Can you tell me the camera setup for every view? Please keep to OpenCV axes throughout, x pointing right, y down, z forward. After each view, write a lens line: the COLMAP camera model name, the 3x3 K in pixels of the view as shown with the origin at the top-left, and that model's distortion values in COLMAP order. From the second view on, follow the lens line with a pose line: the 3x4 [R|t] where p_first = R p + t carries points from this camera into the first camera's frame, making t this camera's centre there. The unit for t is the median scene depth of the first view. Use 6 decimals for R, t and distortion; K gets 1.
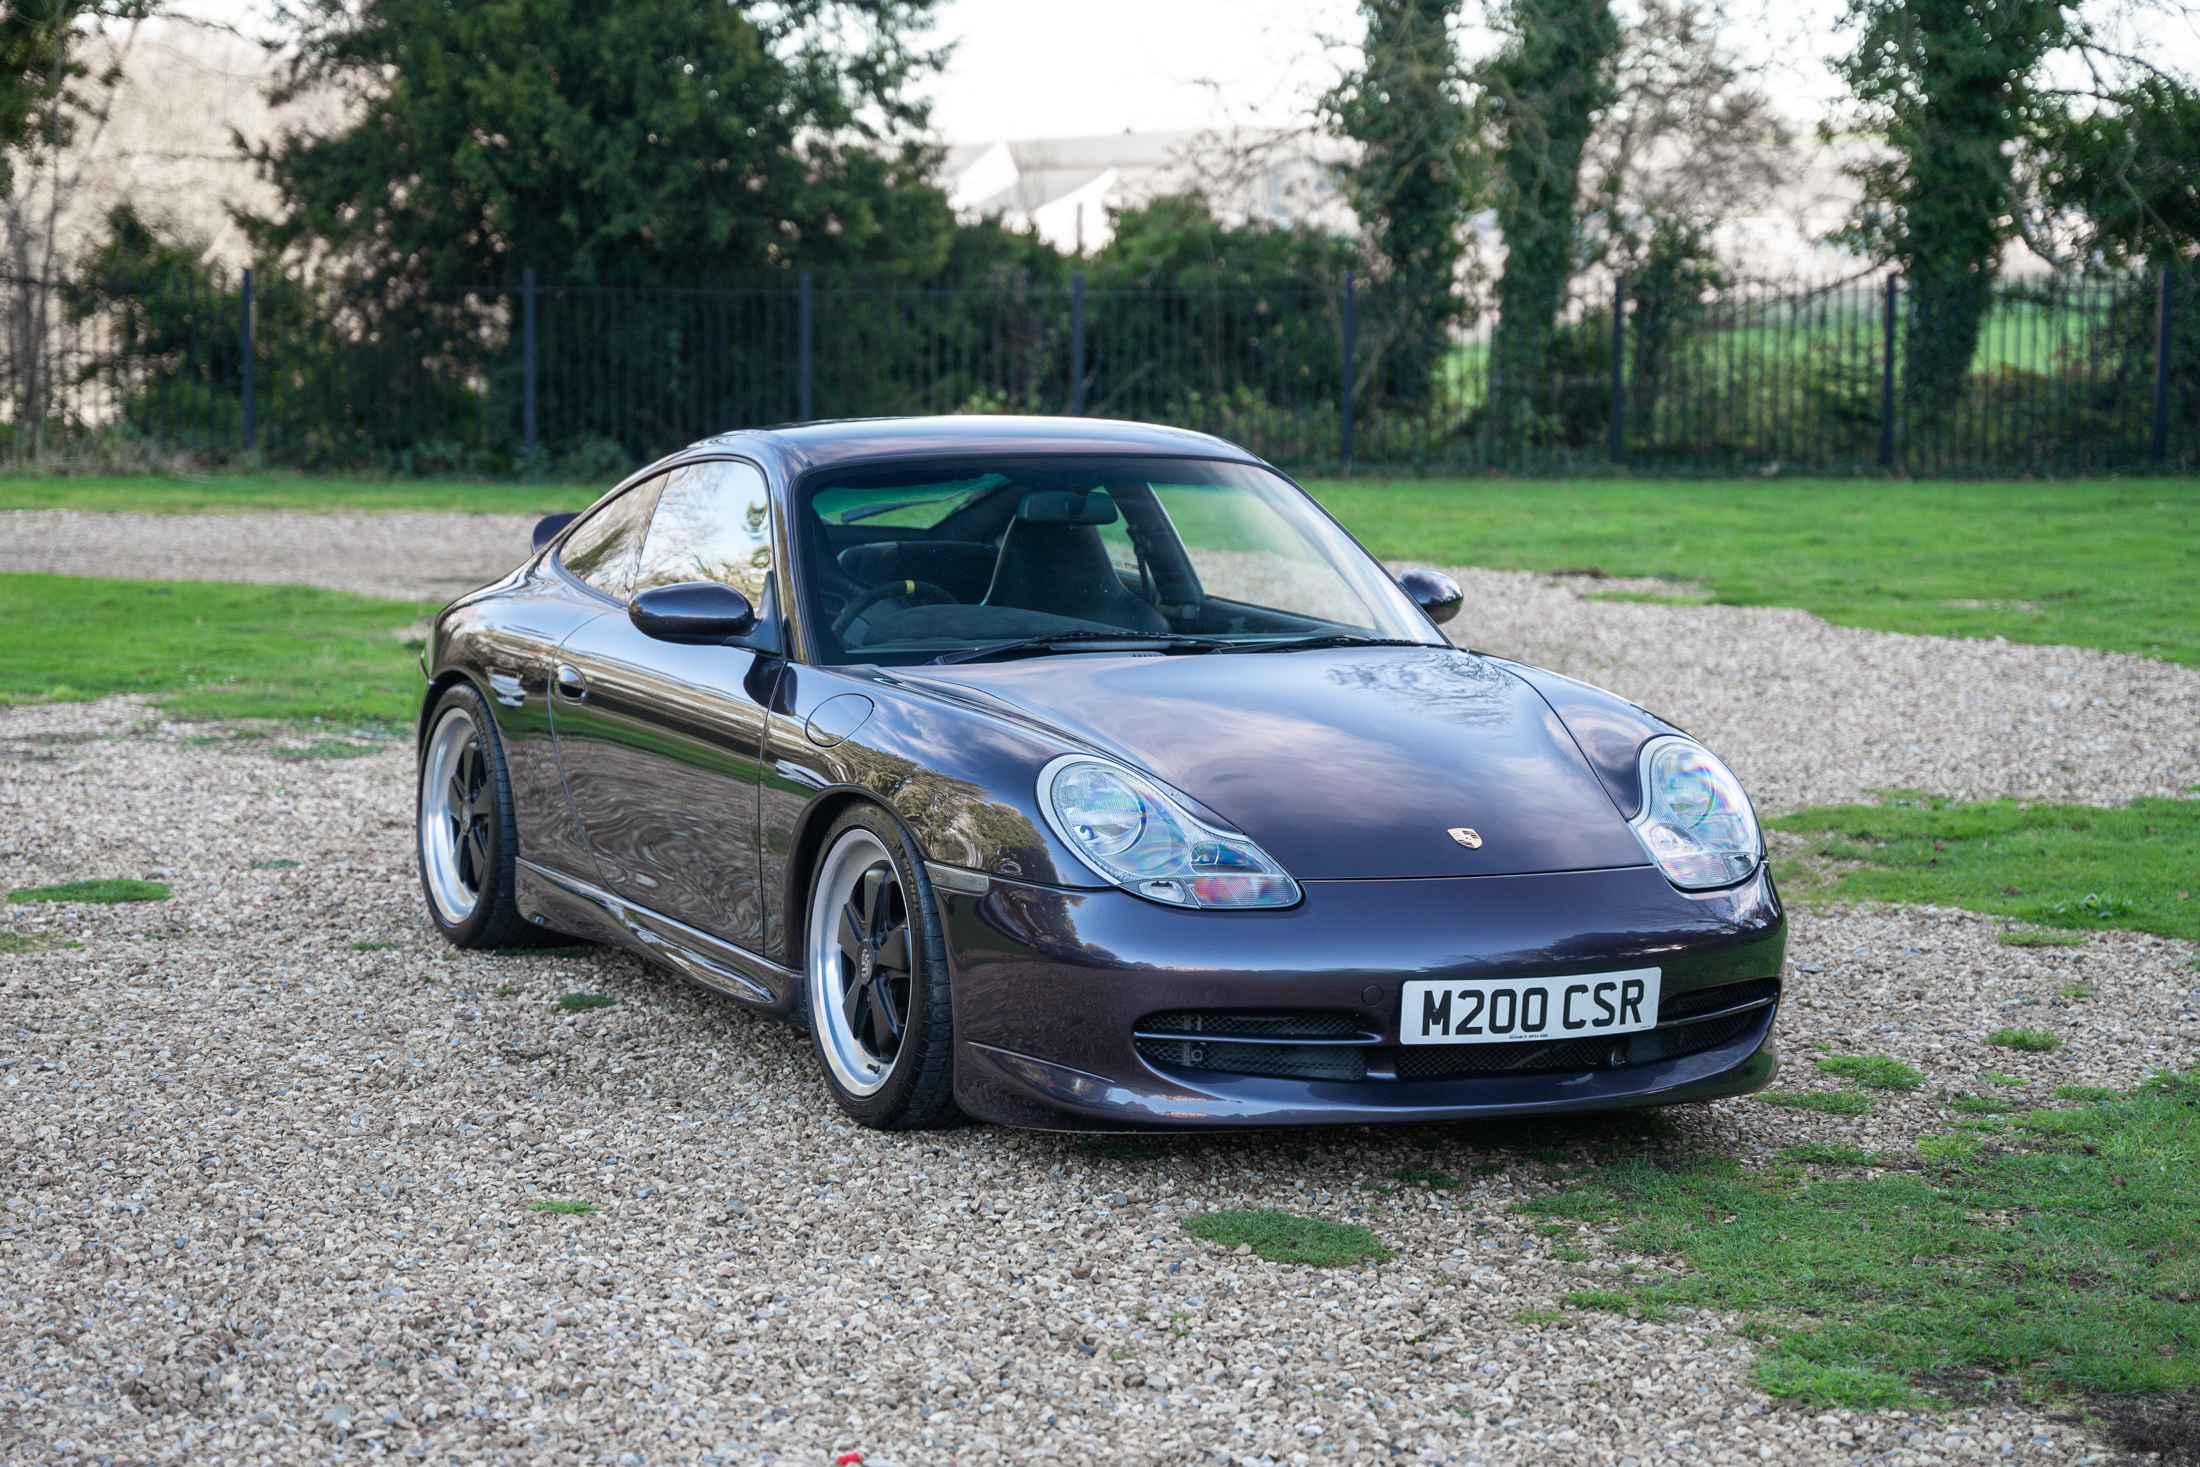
lens RADIAL K [[4559.4, 0, 1073.4], [0, 4559.4, 775.9], [0, 0, 1]] dist [0.275338, 0.050471]
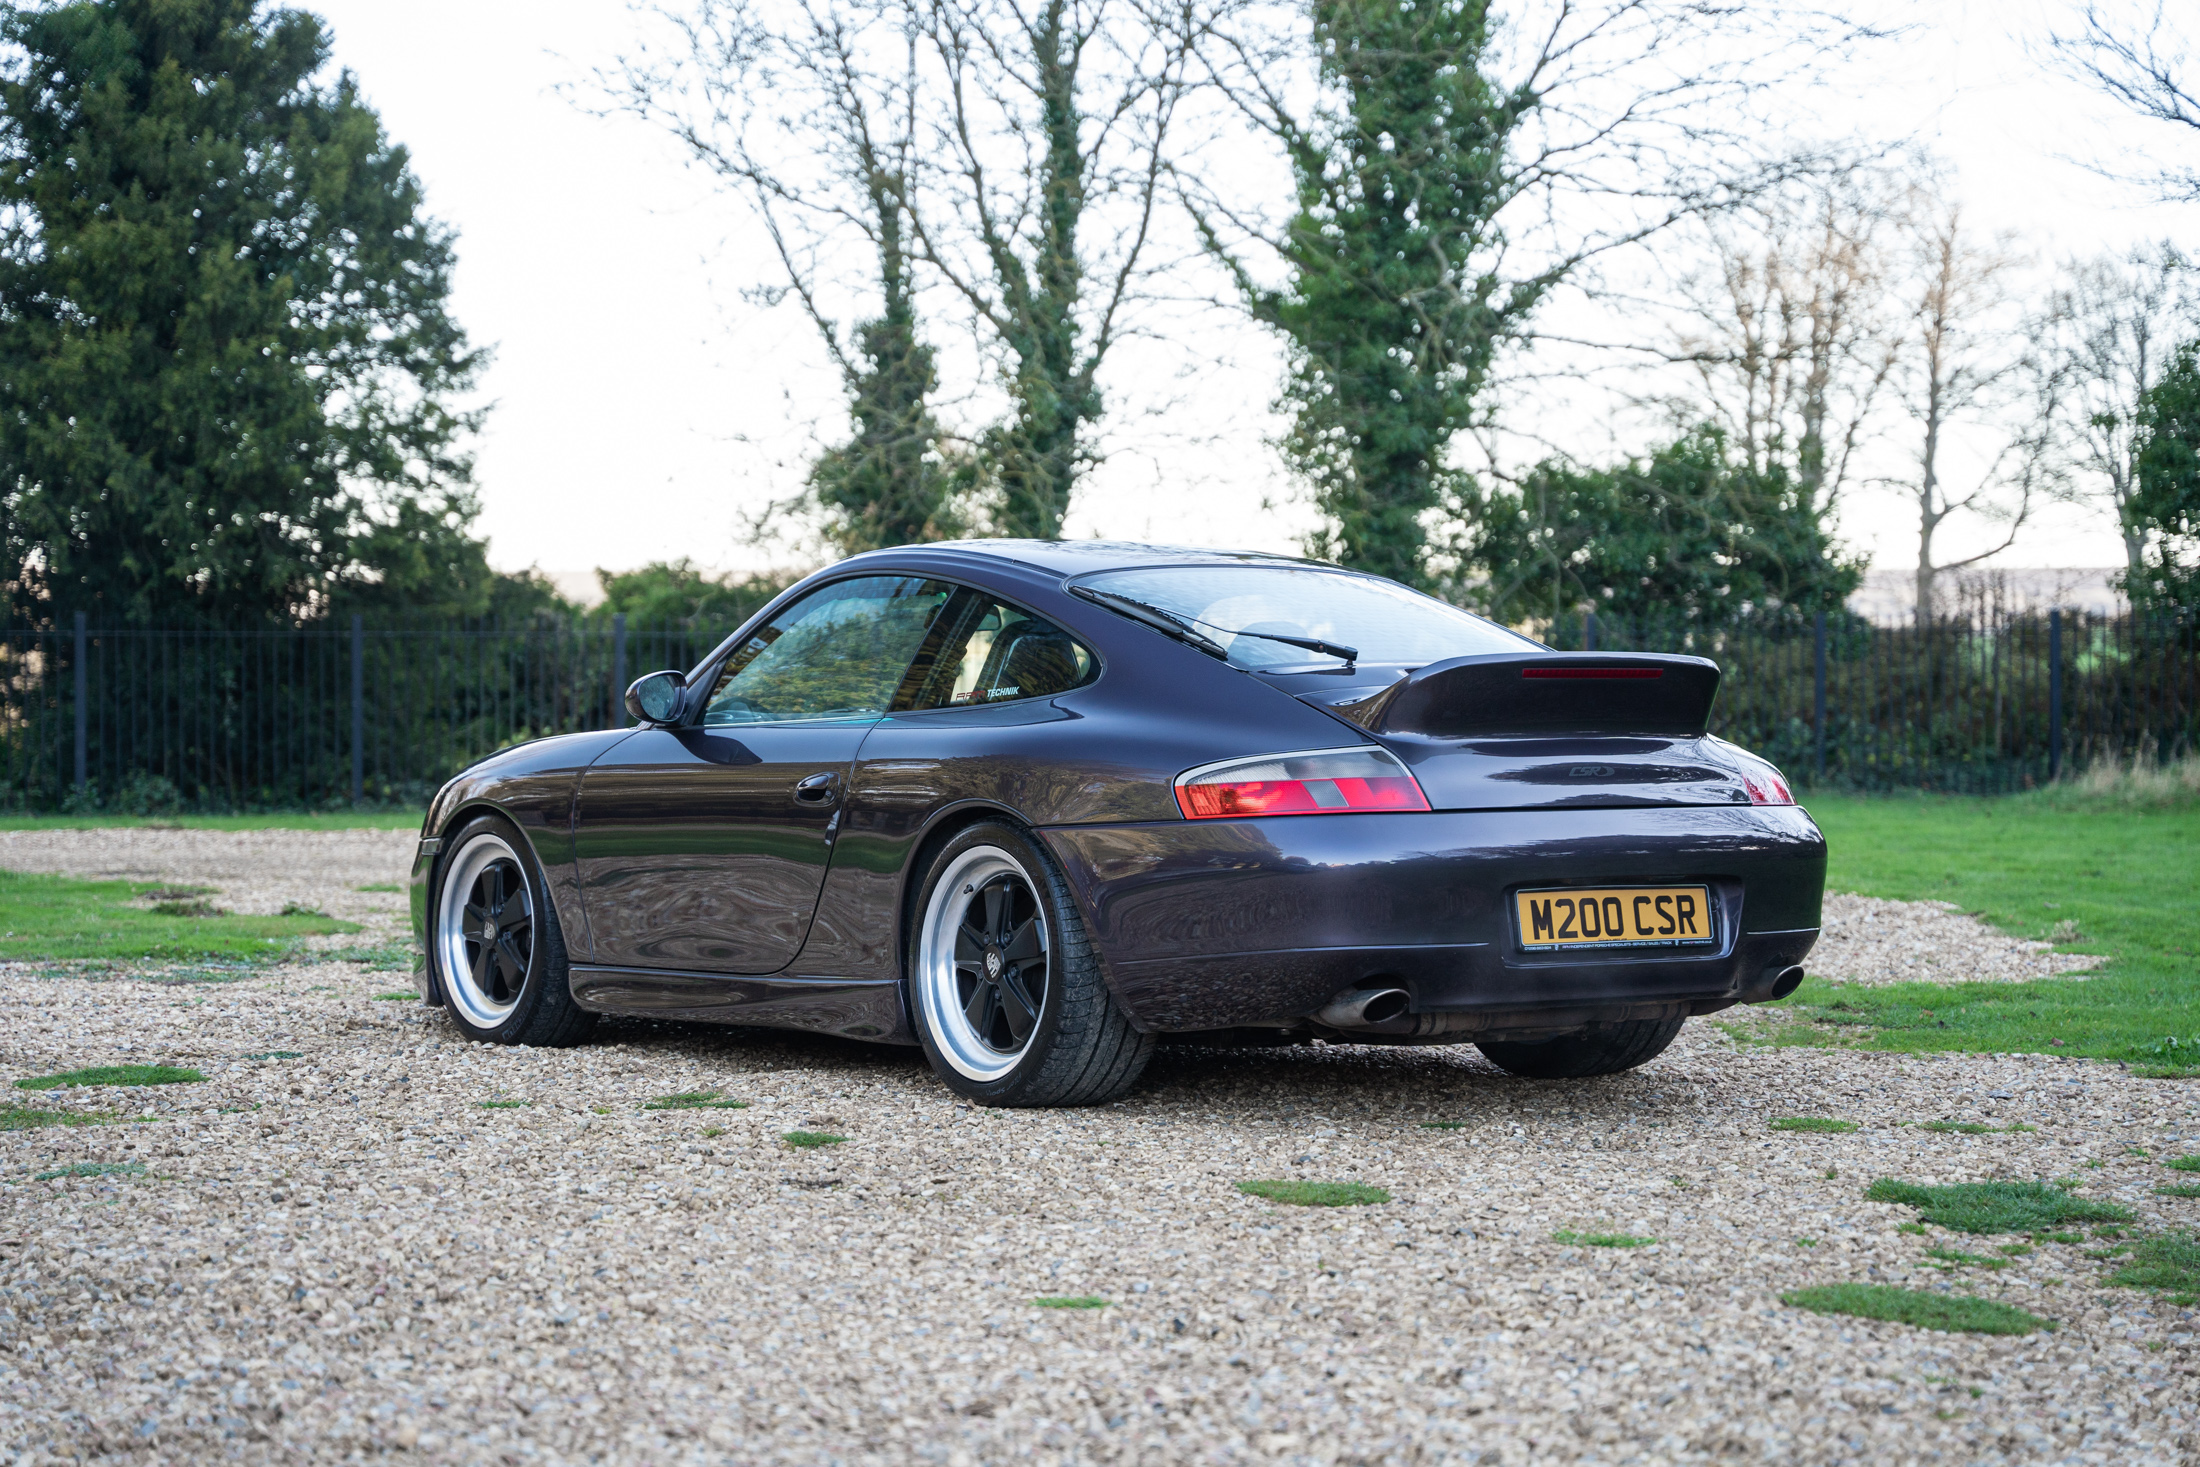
lens RADIAL K [[4106.6, 0, 1100.0], [0, 4106.6, 733.5], [0, 0, 1]] dist [0.262152, 0.110061]
pose [[0.985859, -0.009638, 0.167302, -0.198230], [0.026284, 0.994881, -0.097575, 0.053831], [-0.165505, 0.100593, 0.981065, 0.192908]]
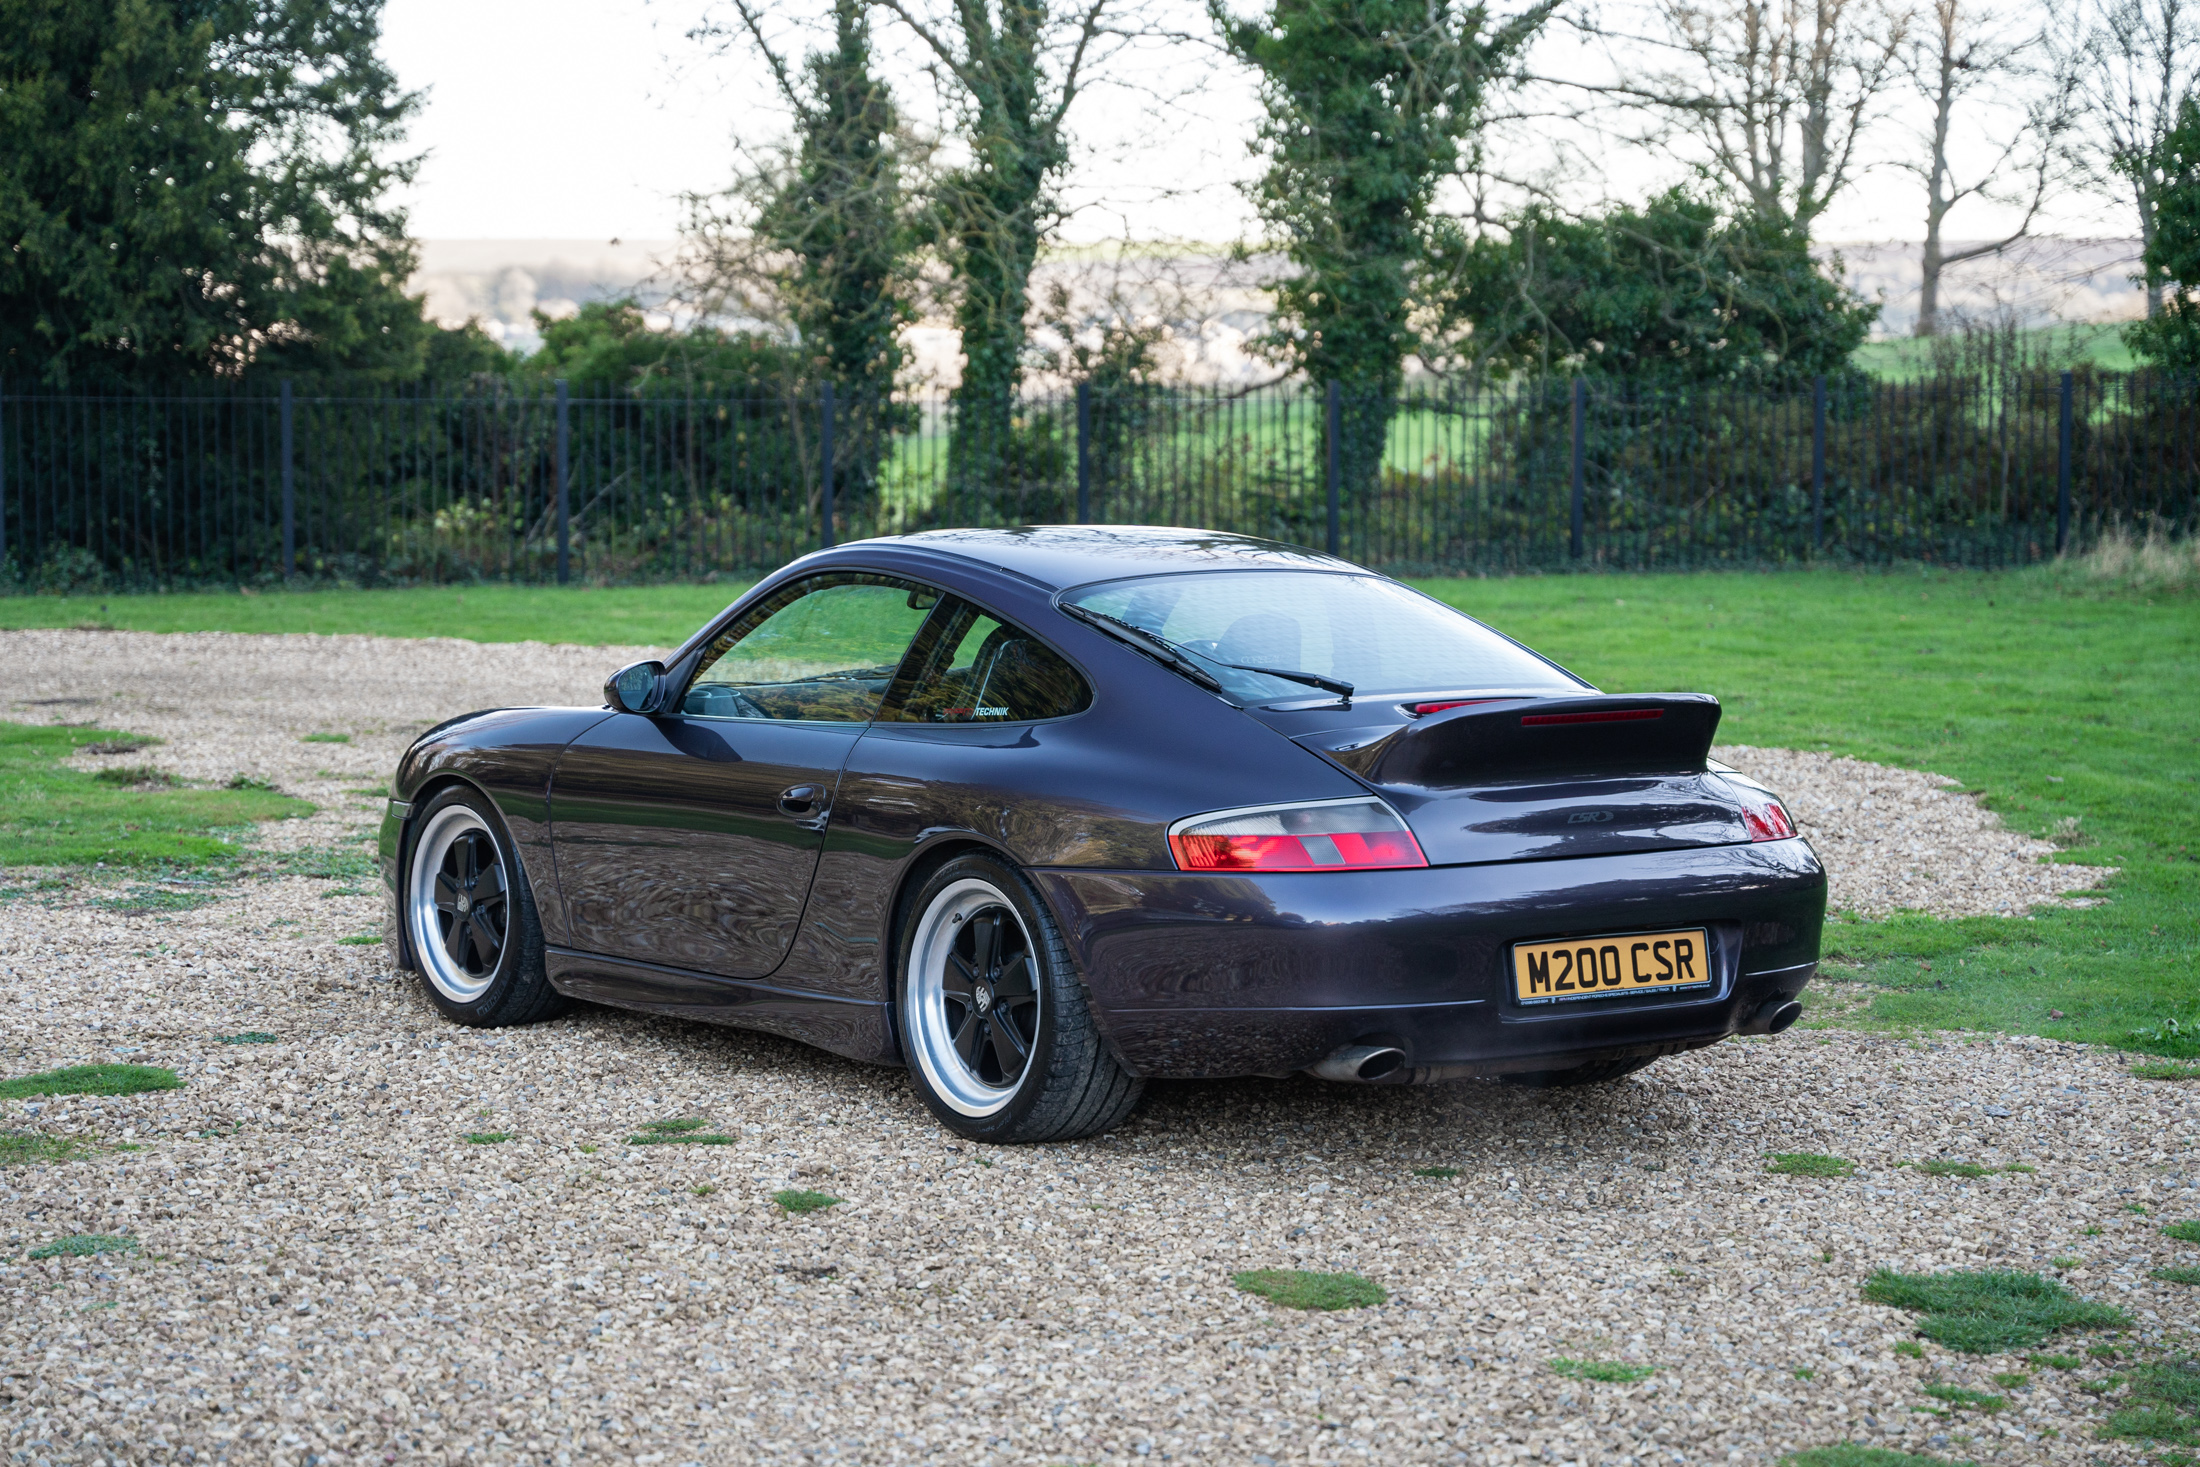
lens RADIAL K [[4322.2, 0, 1065.6], [0, 4322.2, 725.0], [0, 0, 1]] dist [0.282082, -0.064928]
pose [[0.985518, -0.017551, 0.168658, -0.211060], [0.022538, 0.999362, -0.027699, -0.020562], [-0.168065, 0.031100, 0.985285, 0.154880]]
